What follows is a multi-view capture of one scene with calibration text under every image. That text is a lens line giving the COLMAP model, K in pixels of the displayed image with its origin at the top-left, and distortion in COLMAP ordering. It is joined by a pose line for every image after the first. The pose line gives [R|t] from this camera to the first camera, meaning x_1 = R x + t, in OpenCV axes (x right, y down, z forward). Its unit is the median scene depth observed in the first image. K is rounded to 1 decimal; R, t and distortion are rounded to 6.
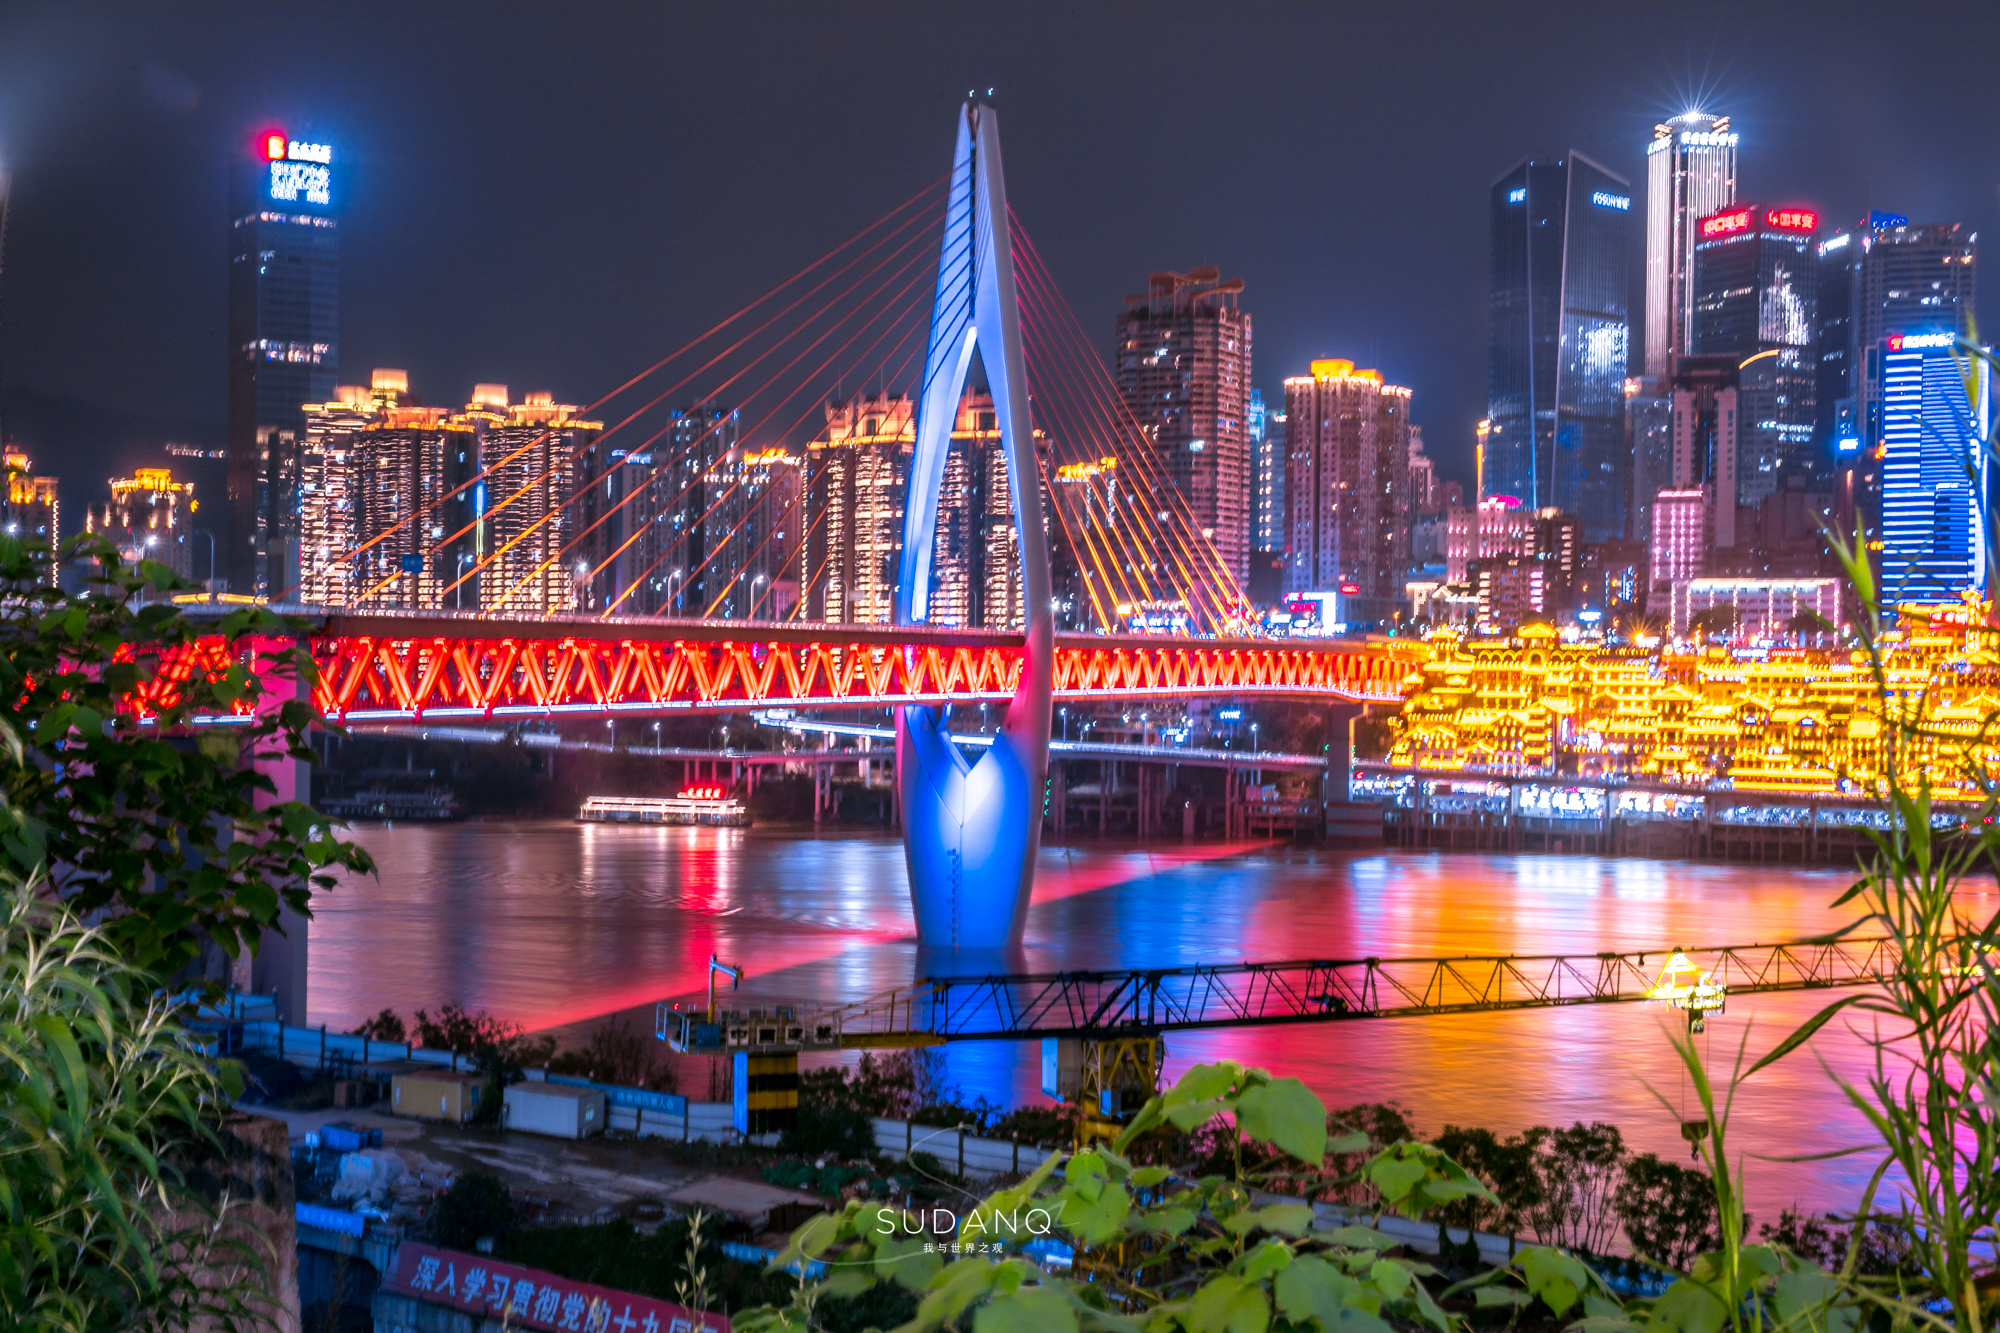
lens RADIAL K [[2576.2, 0, 1016.2], [0, 2576.2, 660.5], [0, 0, 1]] dist [0.125548, 0.000000]
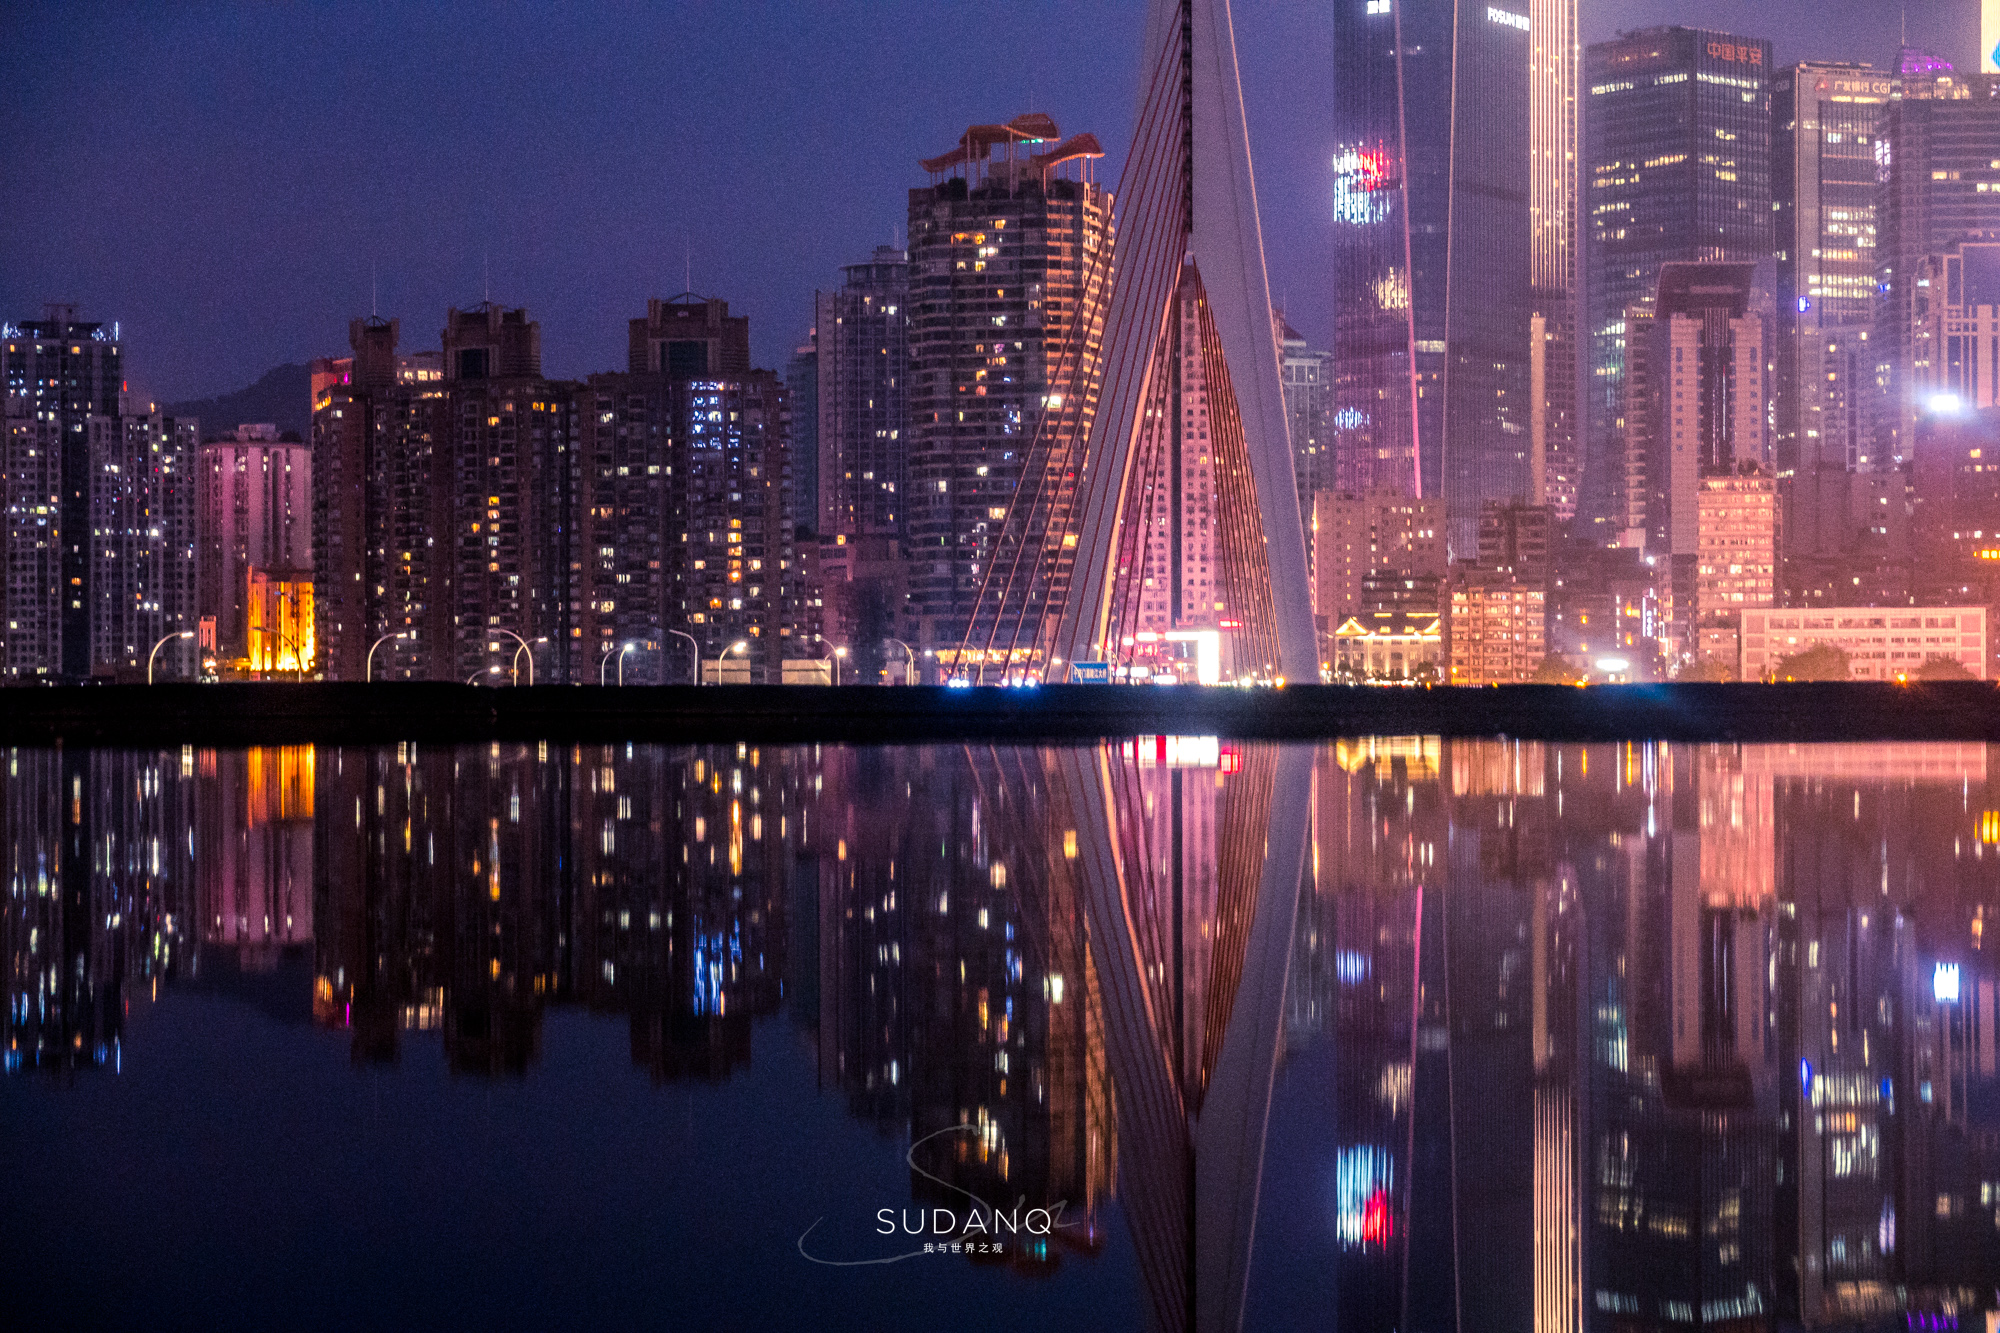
lens RADIAL K [[4228.6, 0, 986.5], [0, 4228.6, 662.6], [0, 0, 1]] dist [0.007450, 0.000000]
pose [[0.974550, -0.009920, 0.223949, -0.174503], [0.011885, 0.999902, -0.007428, -0.011983], [-0.223853, 0.009900, 0.974573, 0.001058]]
